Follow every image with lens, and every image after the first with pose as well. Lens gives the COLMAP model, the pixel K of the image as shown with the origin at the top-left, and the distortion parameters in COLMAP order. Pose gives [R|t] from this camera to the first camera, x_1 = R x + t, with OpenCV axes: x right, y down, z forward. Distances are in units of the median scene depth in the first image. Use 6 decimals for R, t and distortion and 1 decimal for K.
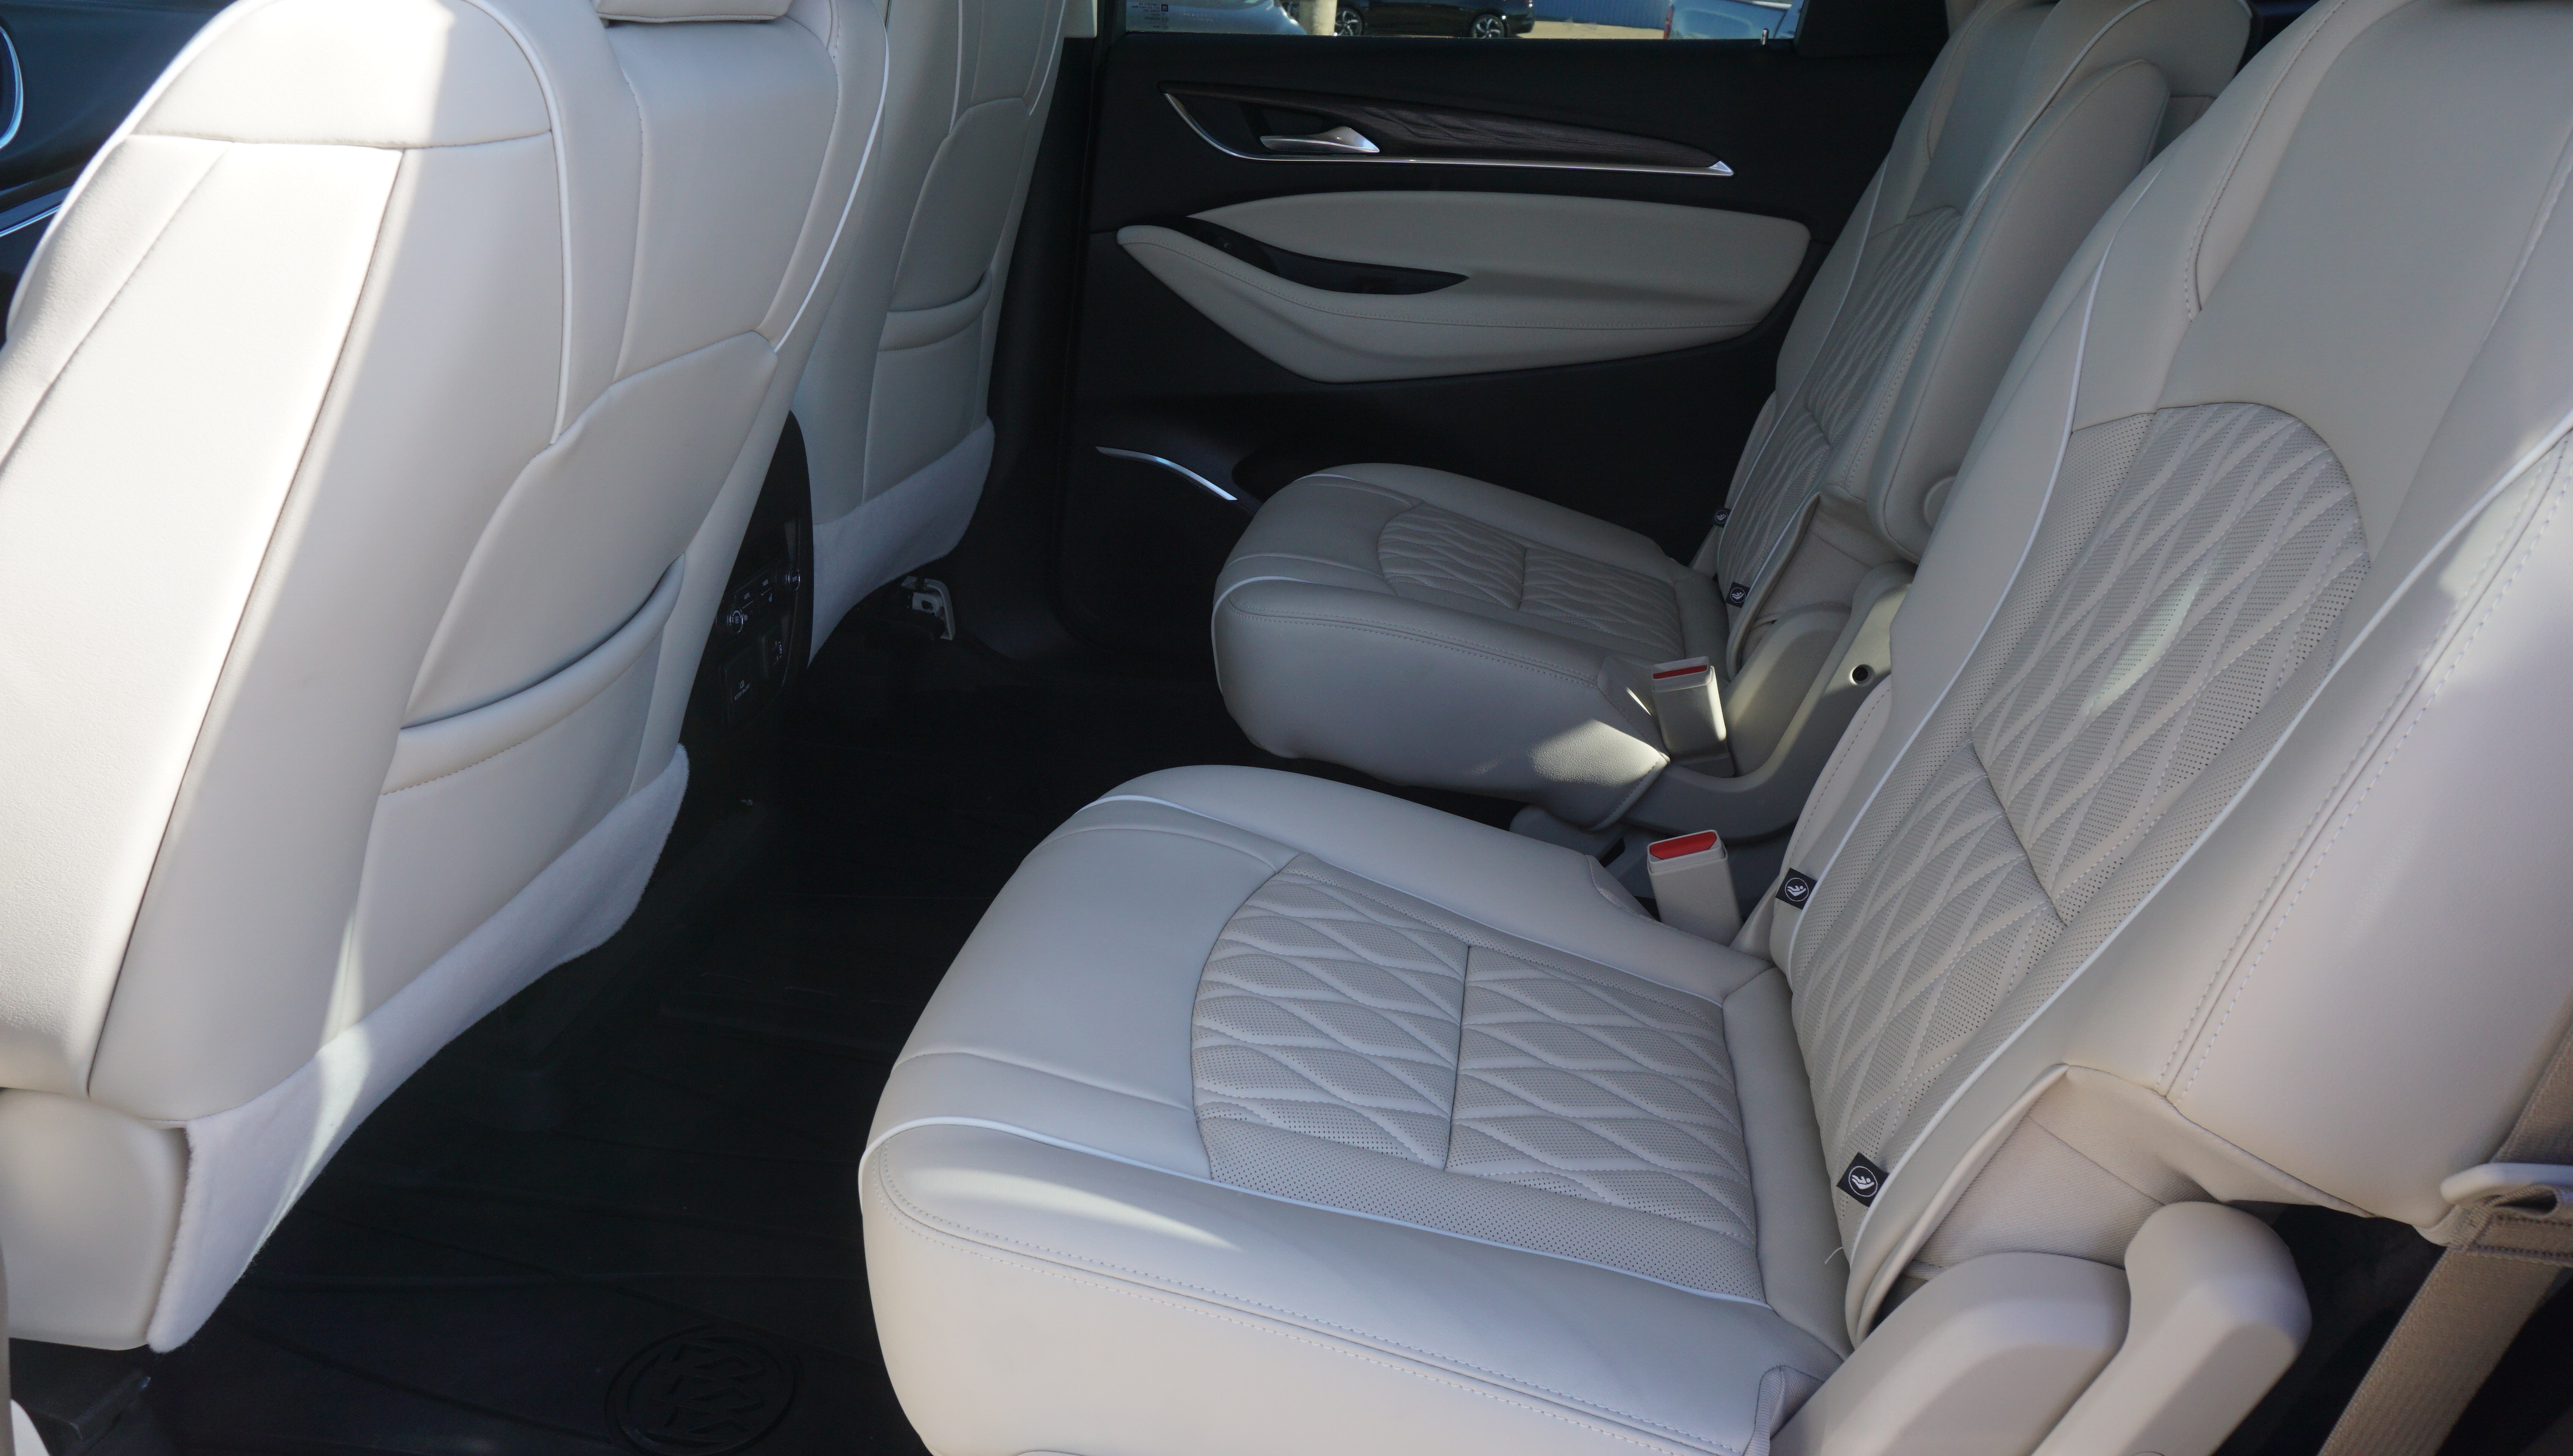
lens RADIAL K [[1737.6, 0, 1302.0], [0, 1737.6, 734.4], [0, 0, 1]] dist [-0.046742, 0.037733]
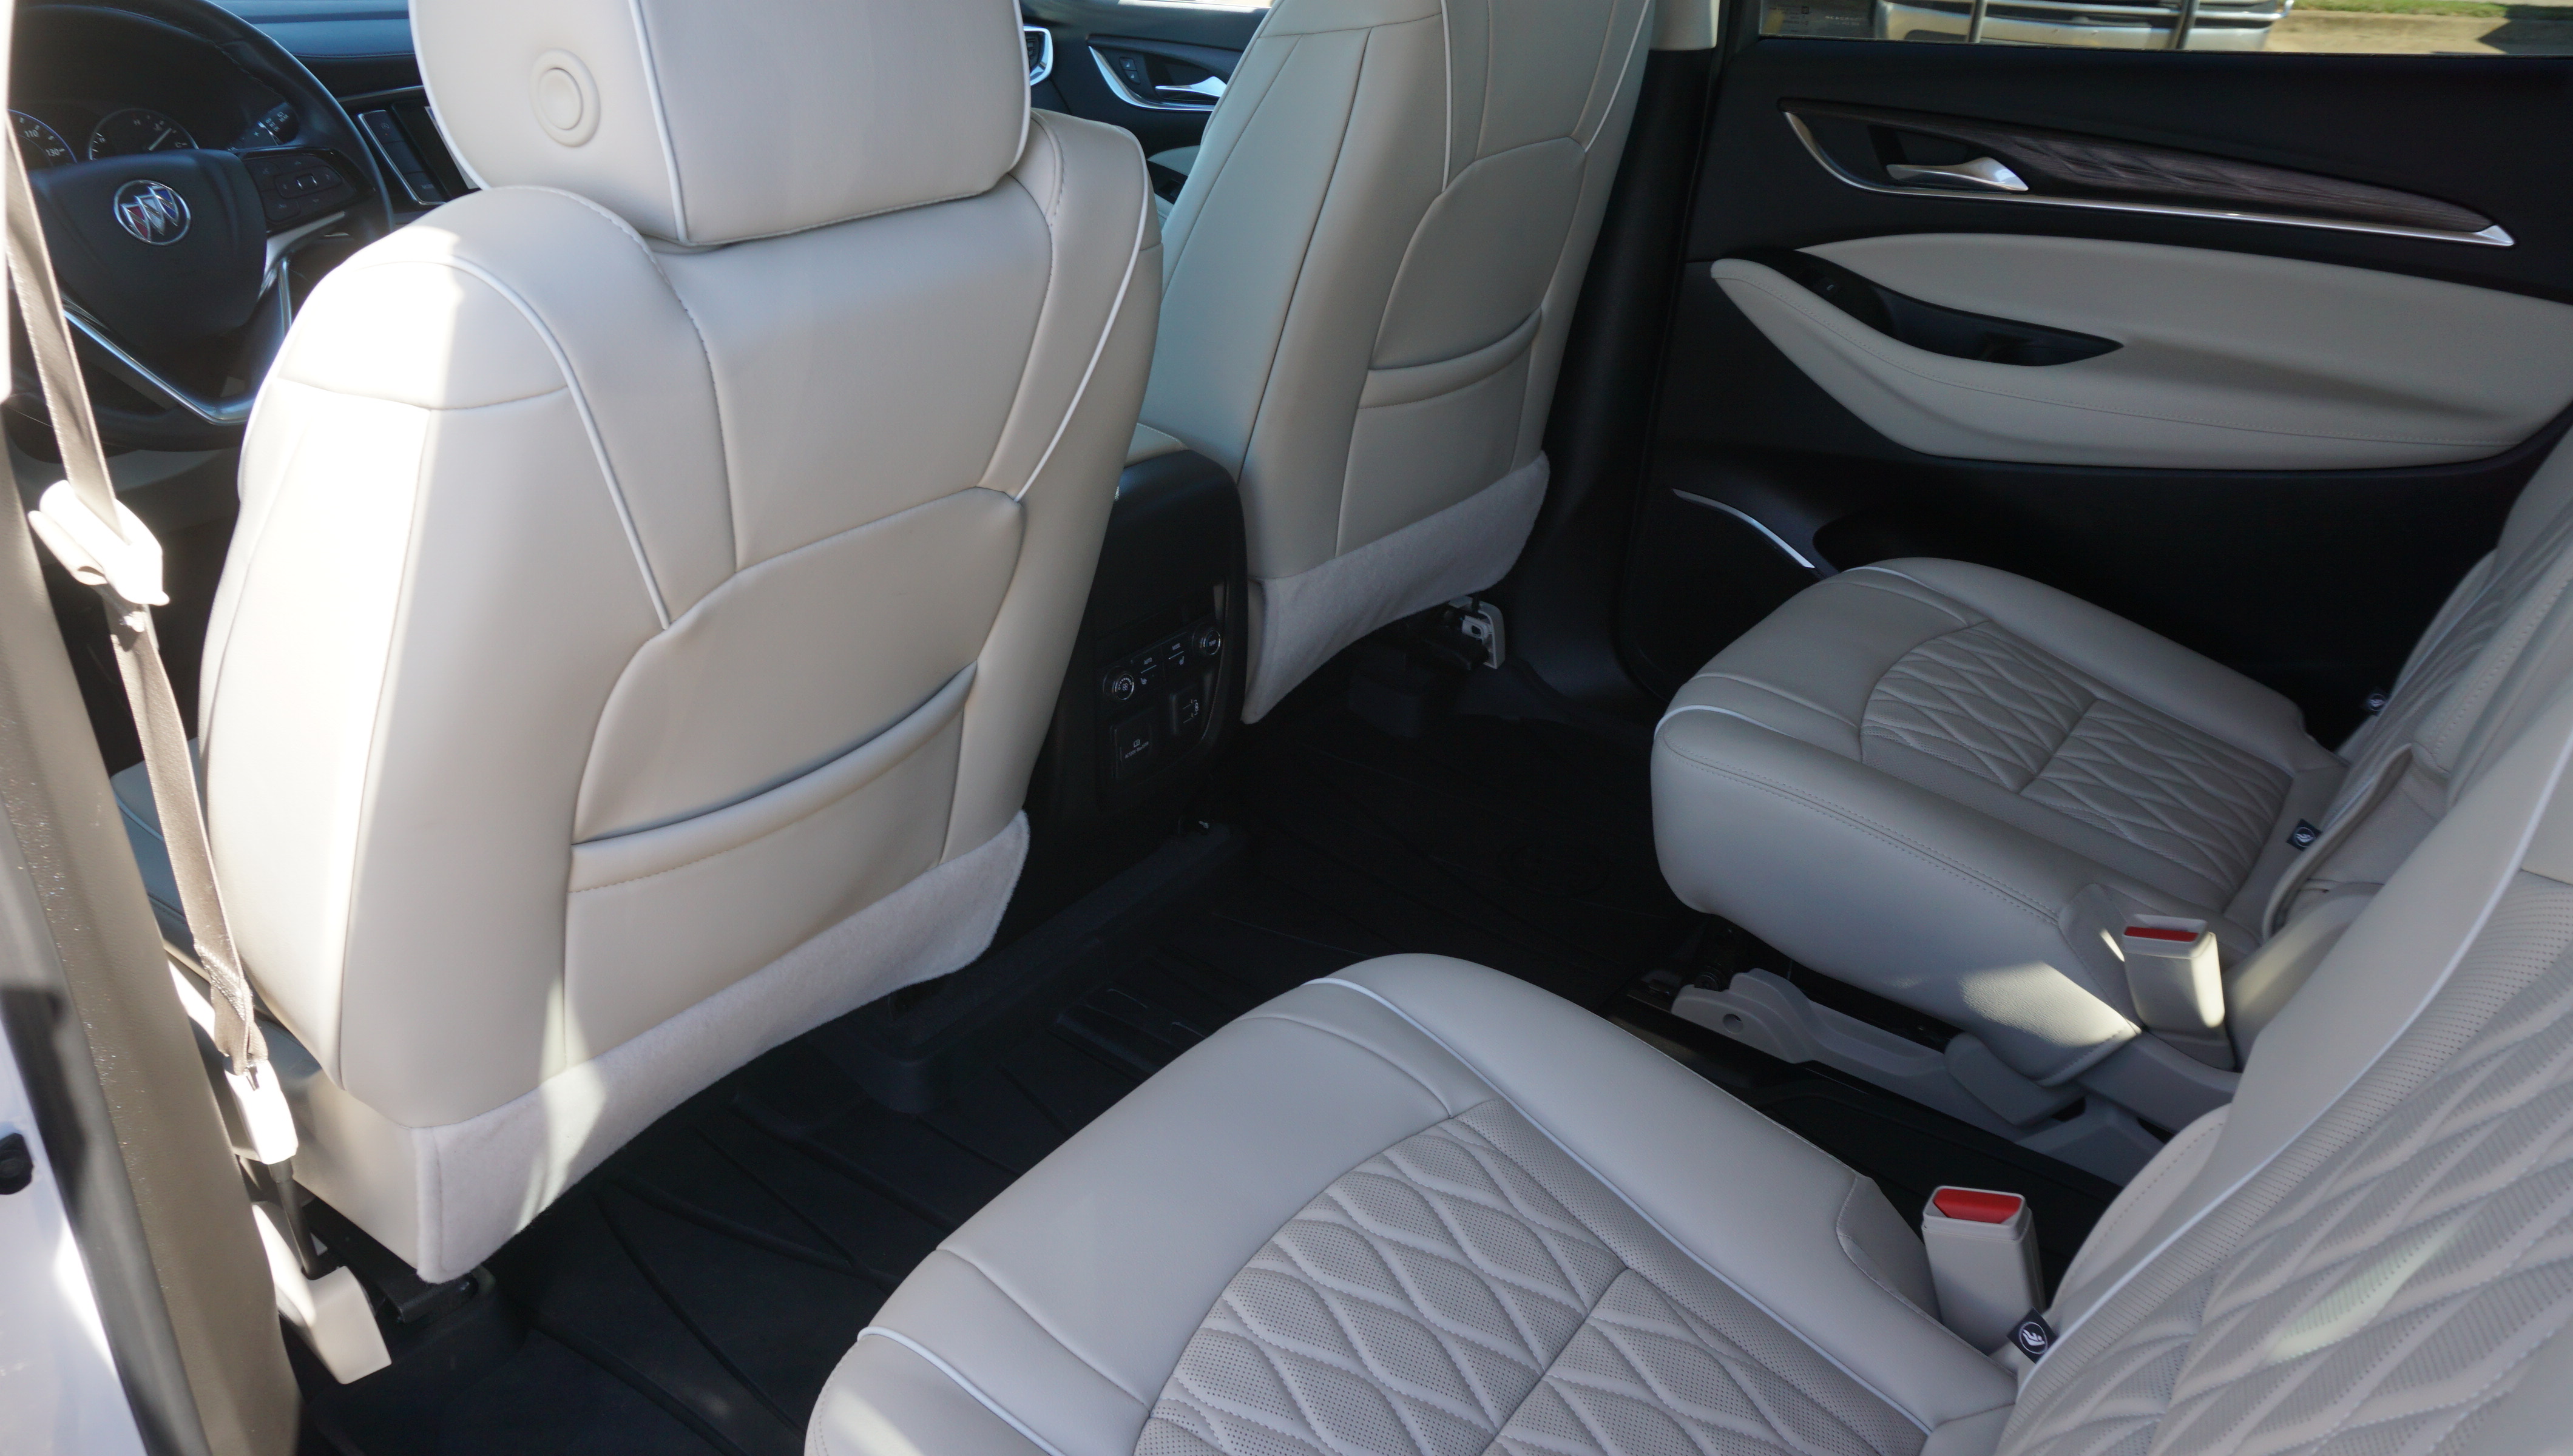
lens RADIAL K [[1737.6, 0, 1302.0], [0, 1737.6, 734.4], [0, 0, 1]] dist [-0.046742, 0.037733]
pose [[0.870997, 0.181813, -0.456408, 0.211654], [-0.150344, 0.983074, 0.104702, -0.143594], [0.467719, -0.022577, 0.883589, 0.124338]]
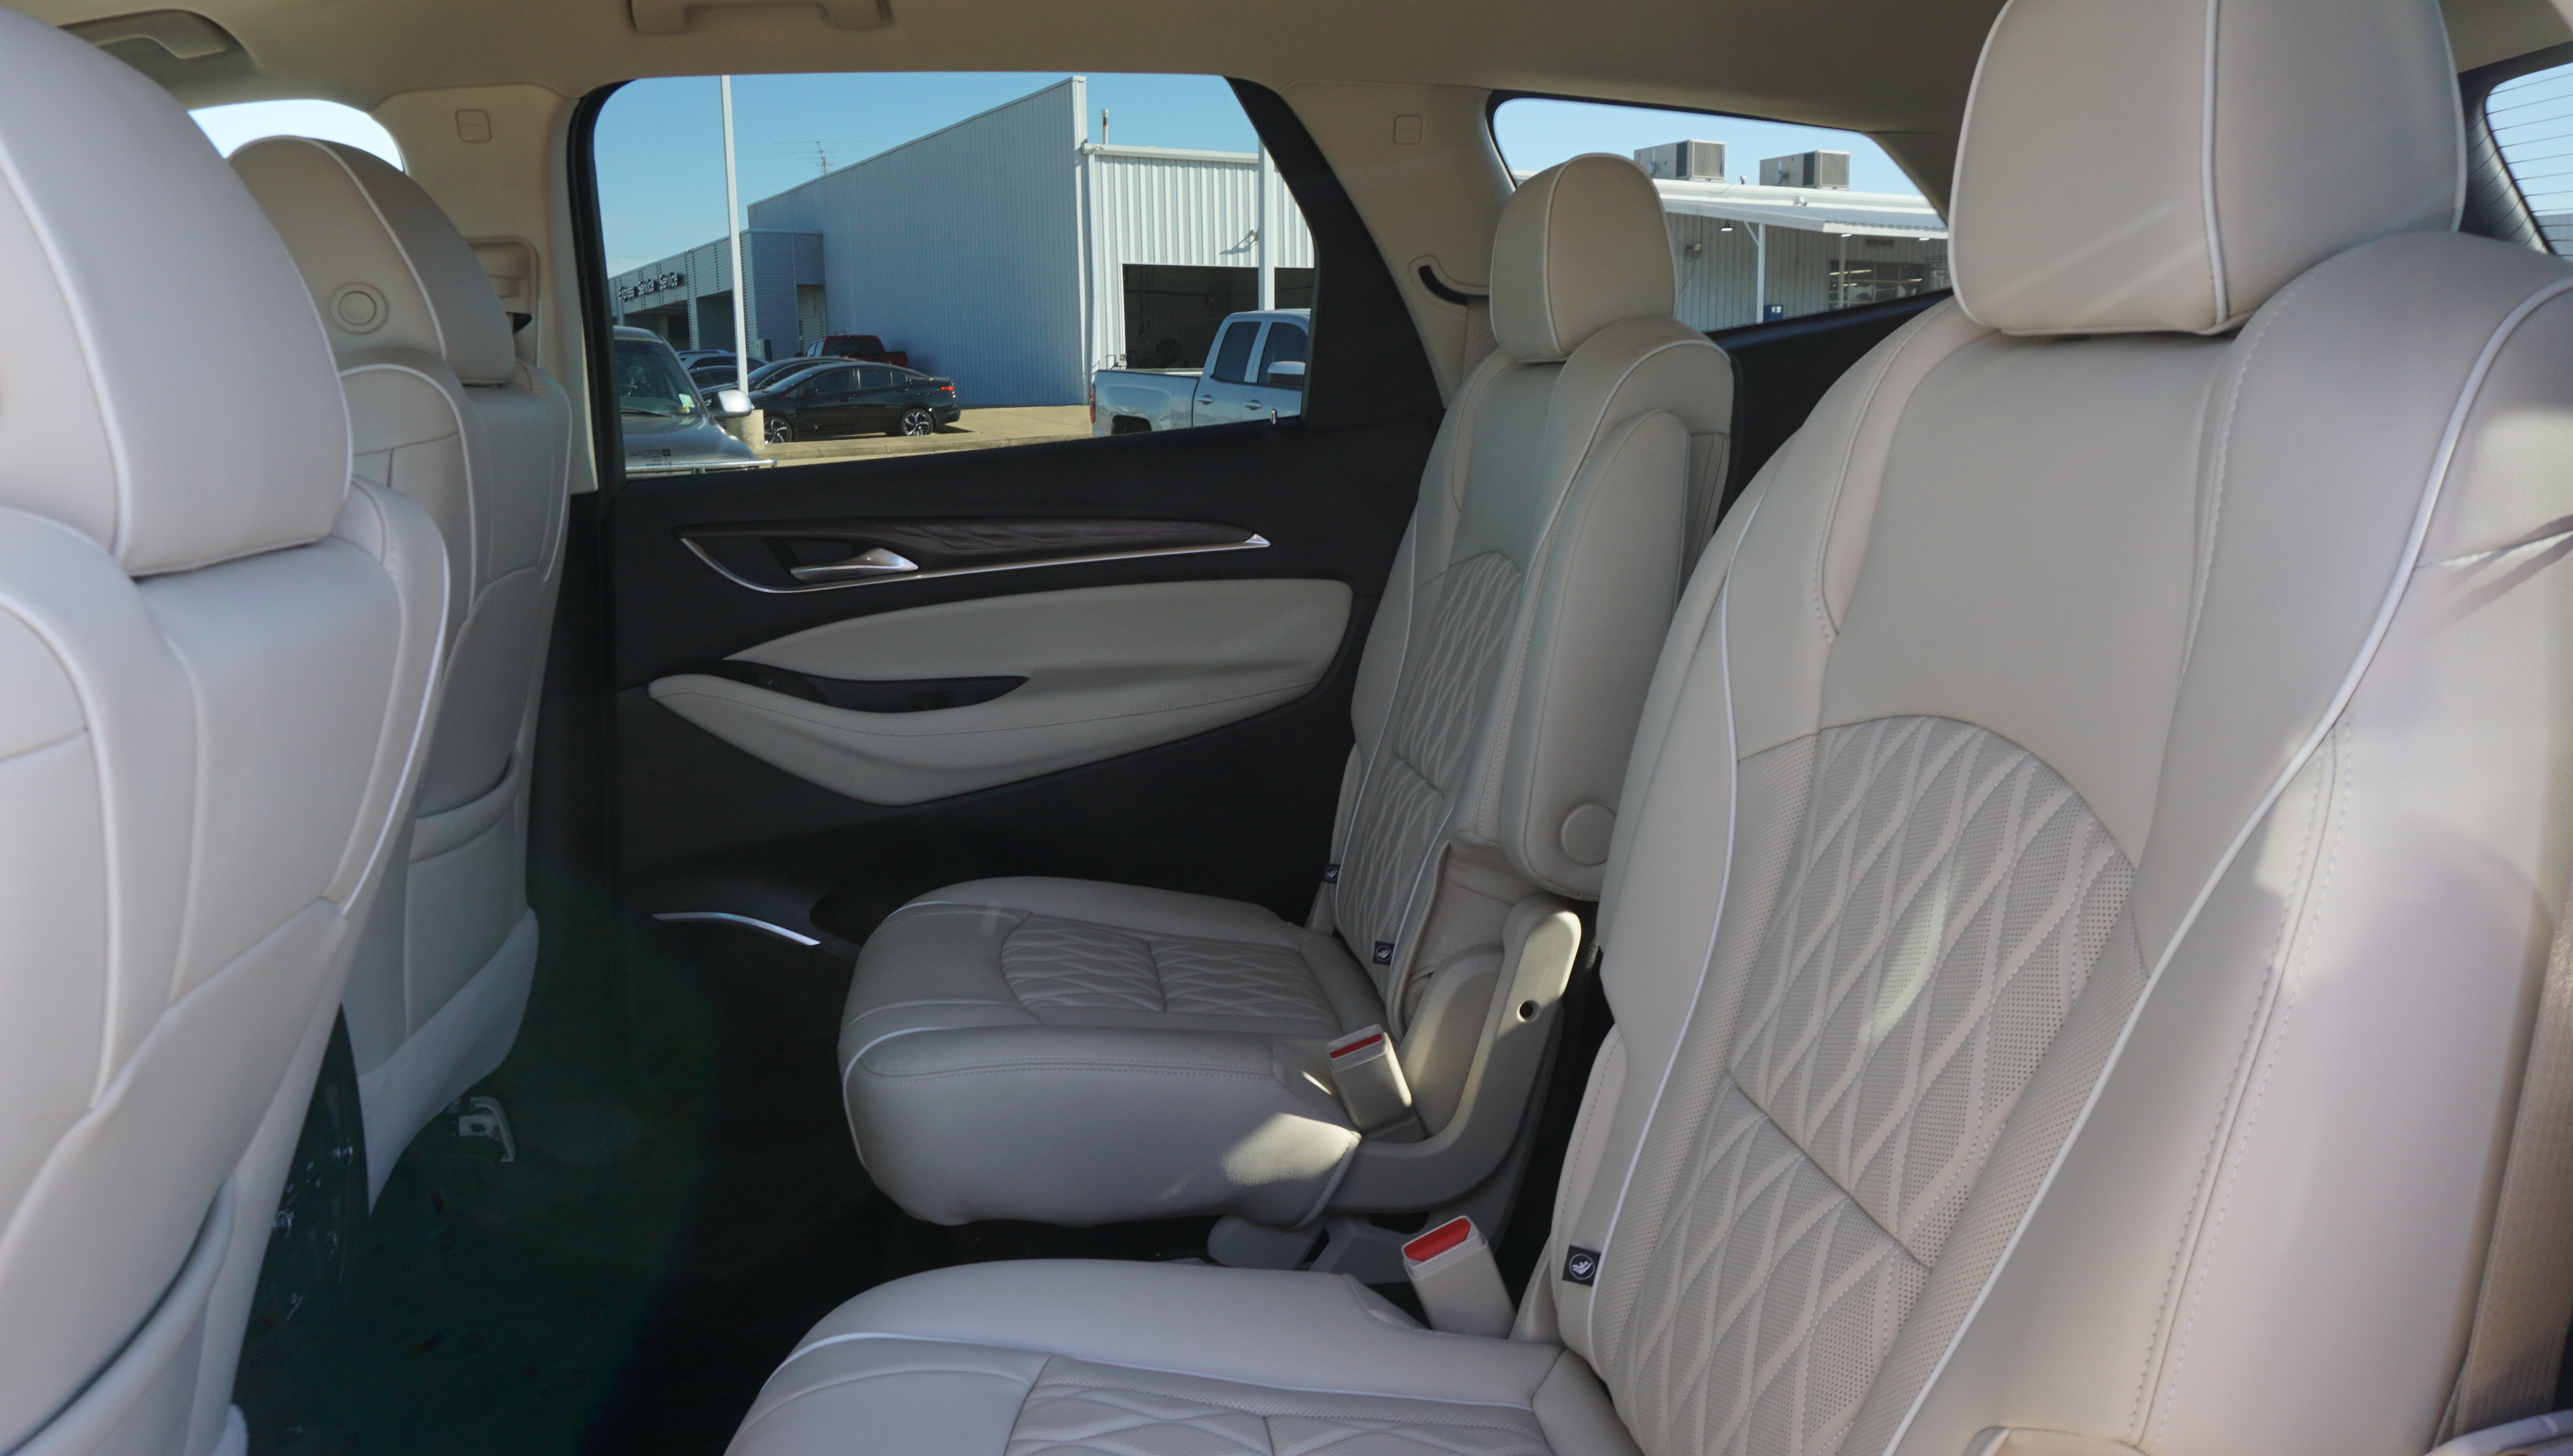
lens RADIAL K [[1731.5, 0, 1304.4], [0, 1731.5, 735.2], [0, 0, 1]] dist [-0.055765, 0.046210]
pose [[0.943341, -0.154584, 0.293619, -0.063780], [0.210136, 0.963118, -0.168066, -0.045438], [-0.256809, 0.220244, 0.941032, 0.057894]]
